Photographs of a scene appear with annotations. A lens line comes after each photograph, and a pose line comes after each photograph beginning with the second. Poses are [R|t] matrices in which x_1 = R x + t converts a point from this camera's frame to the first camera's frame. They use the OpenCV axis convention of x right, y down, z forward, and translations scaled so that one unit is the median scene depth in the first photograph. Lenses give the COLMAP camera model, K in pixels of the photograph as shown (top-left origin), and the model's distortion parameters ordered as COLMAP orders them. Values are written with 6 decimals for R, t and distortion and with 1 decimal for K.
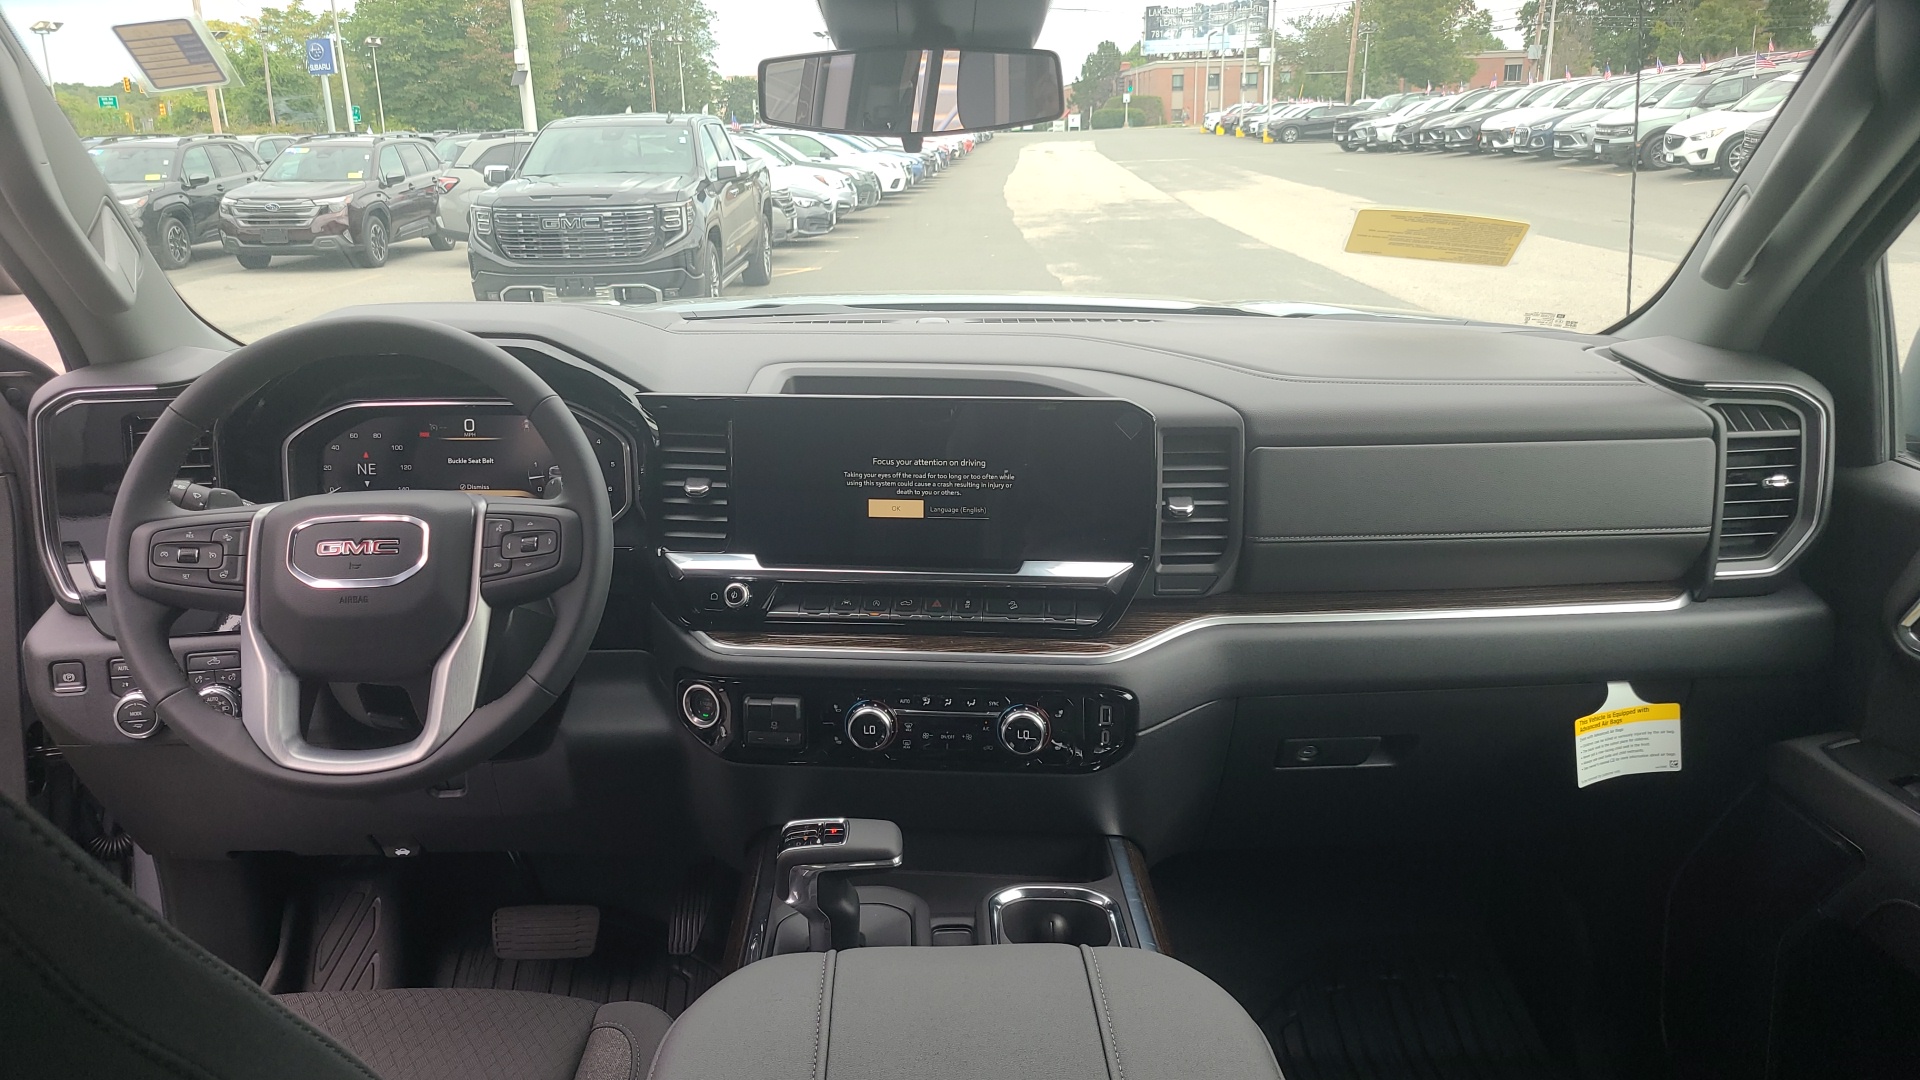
lens RADIAL K [[1495.8, 0, 960.0], [0, 1495.8, 540.0], [0, 0, 1]] dist [0.036130, -0.000063]
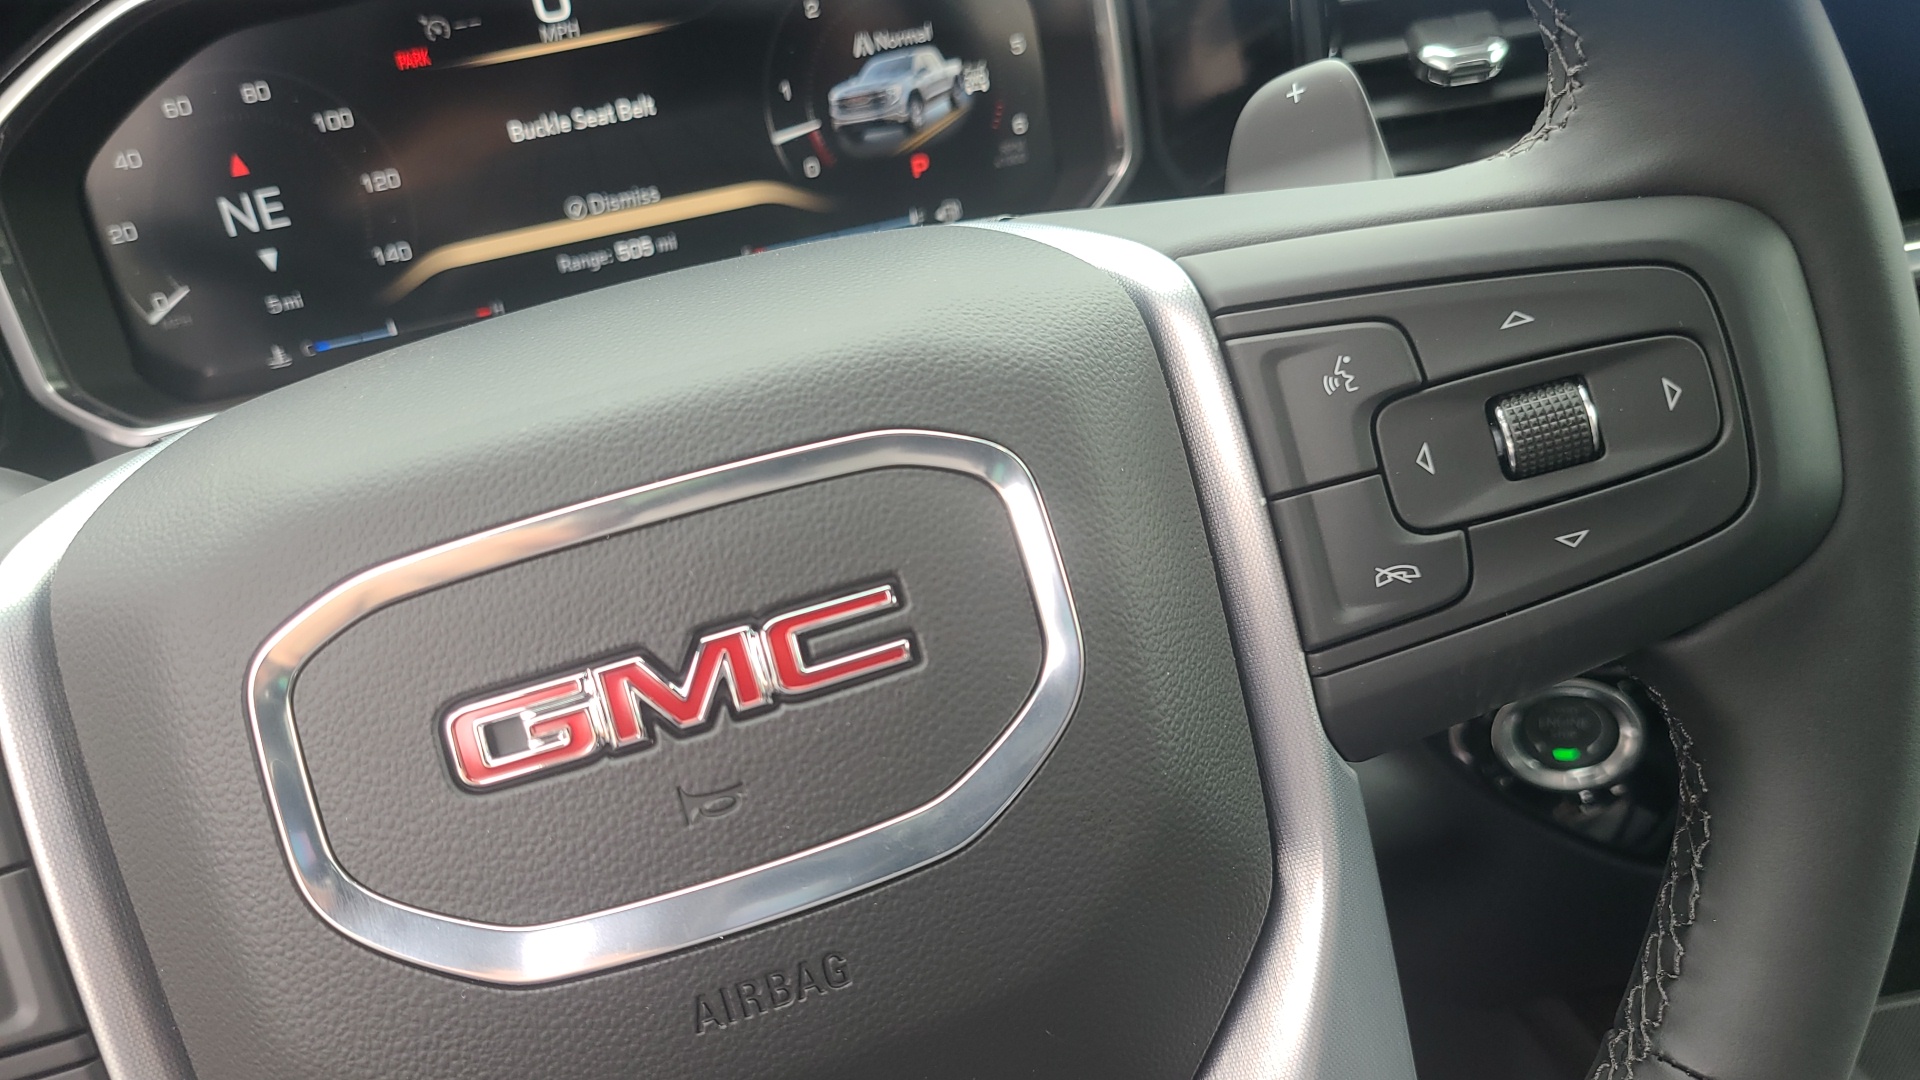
lens RADIAL K [[1505.1, 0, 942.5], [0, 1505.1, 549.4], [0, 0, 1]] dist [0.011740, -0.002431]
pose [[0.966379, -0.228874, 0.117168, -0.378265], [0.189461, 0.941919, 0.277295, -0.050437], [-0.173829, -0.245773, 0.953614, 0.814457]]
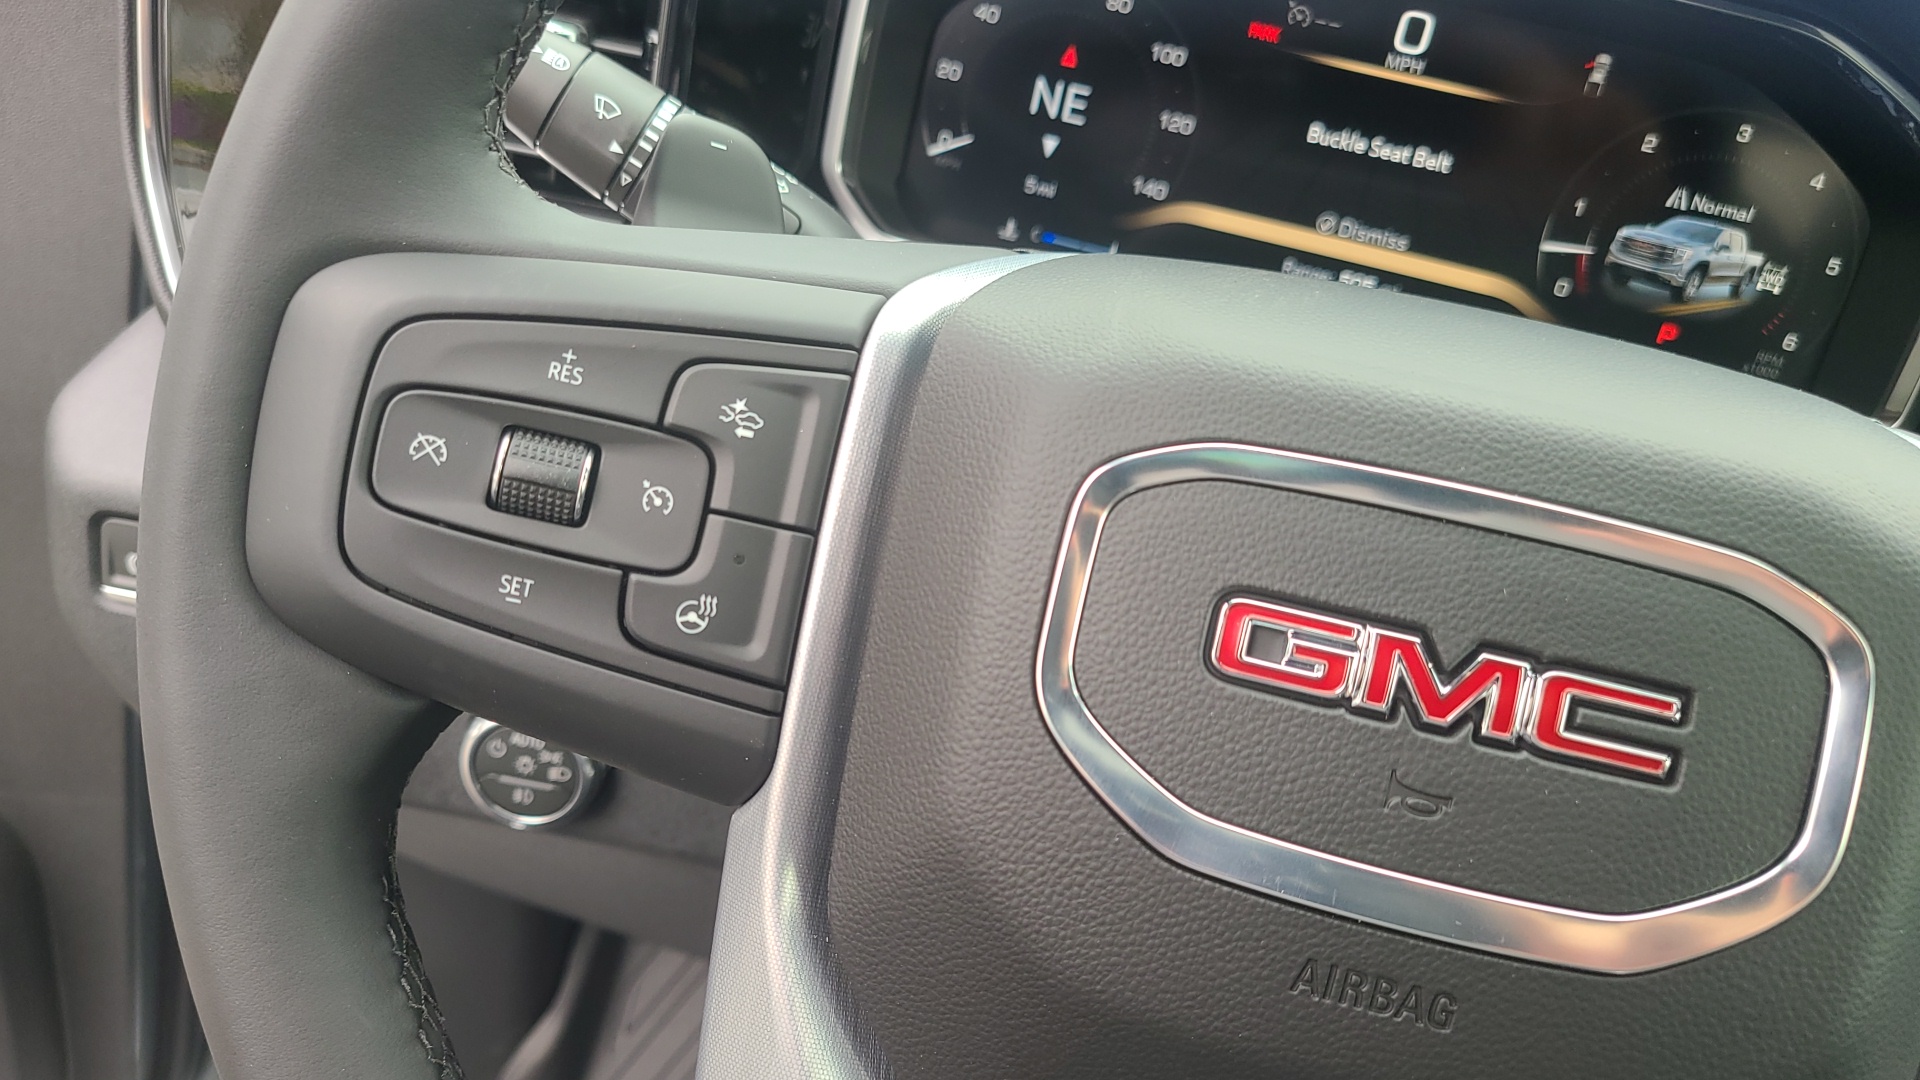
lens RADIAL K [[1505.1, 0, 942.5], [0, 1505.1, 549.4], [0, 0, 1]] dist [0.011740, -0.002431]
pose [[0.954512, 0.268281, -0.130125, -0.425303], [-0.229981, 0.940170, 0.251373, -0.039298], [0.189778, -0.210012, 0.959103, 0.805474]]
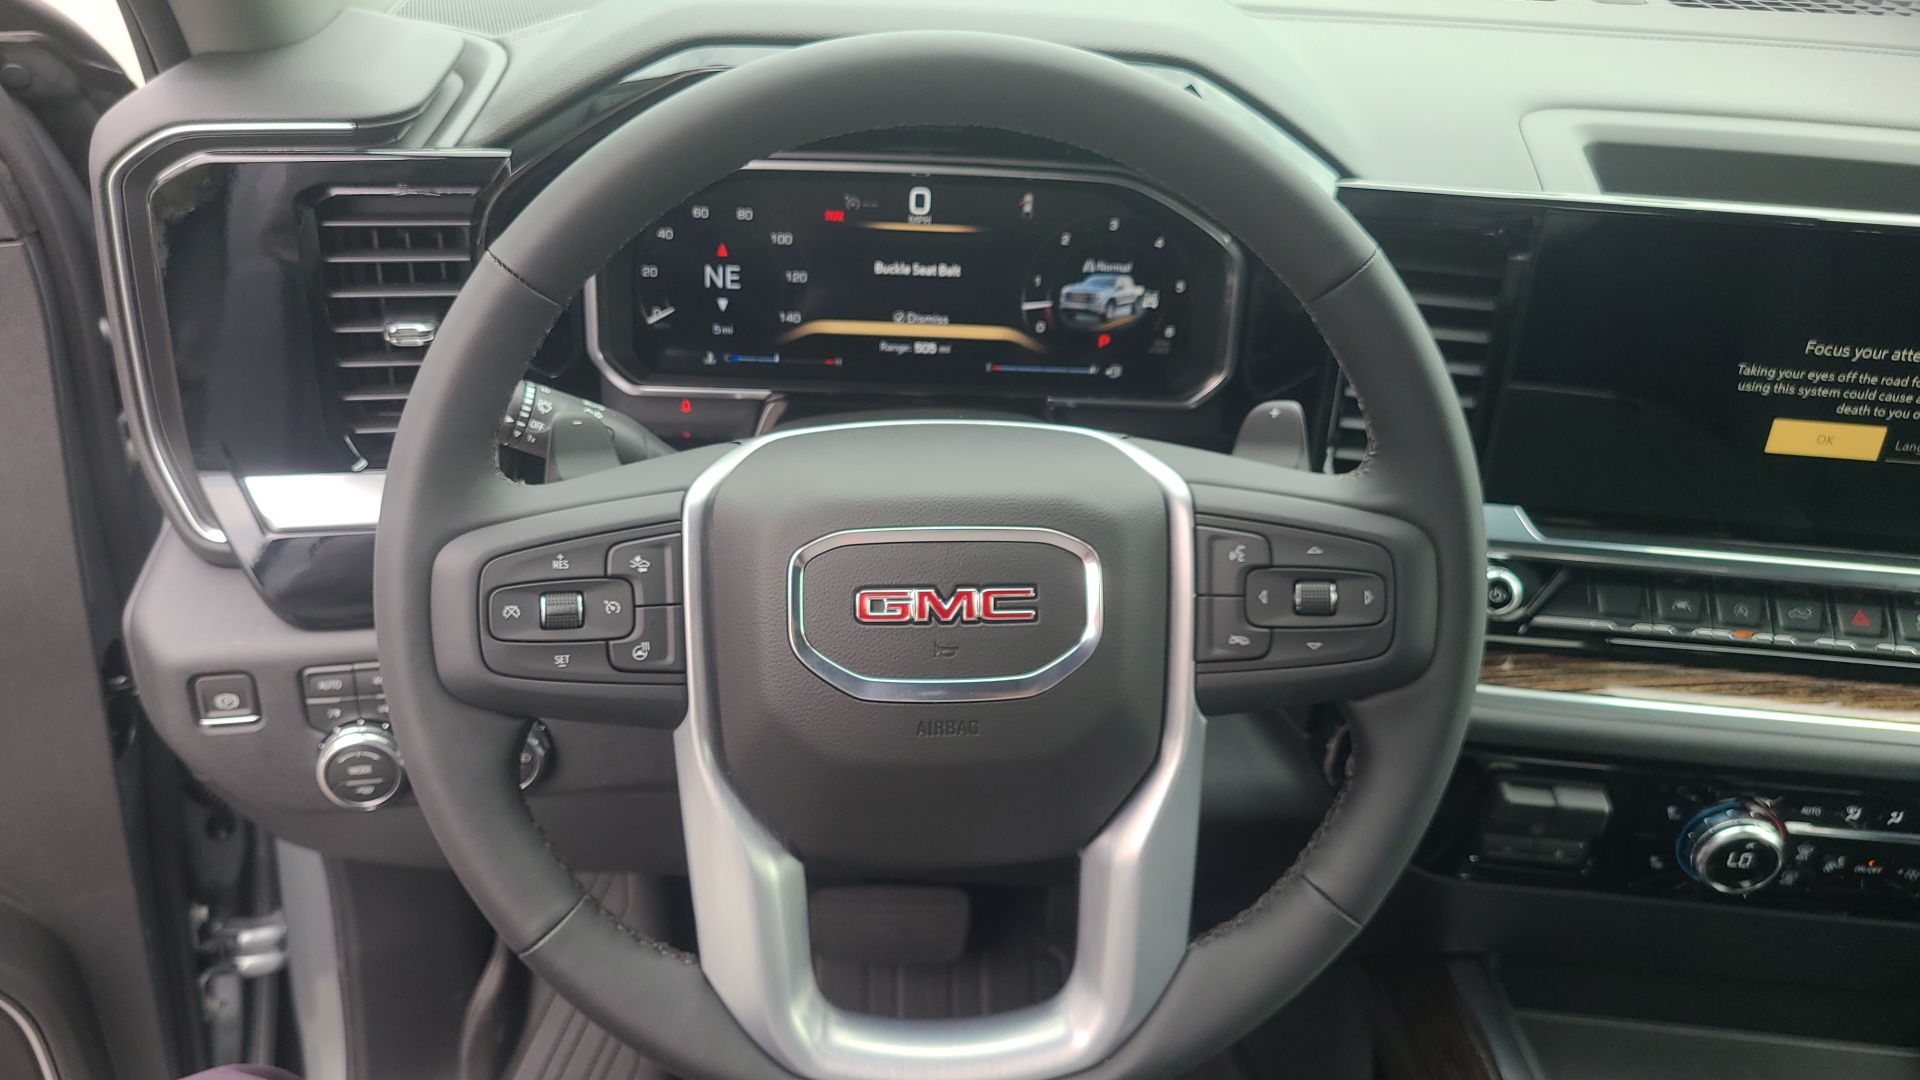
lens RADIAL K [[1505.1, 0, 942.5], [0, 1505.1, 549.4], [0, 0, 1]] dist [0.011740, -0.002431]
pose [[0.998416, 0.033757, 0.045005, -0.410770], [-0.045142, 0.958118, 0.282793, -0.131824], [-0.033574, -0.284377, 0.958124, 0.568504]]
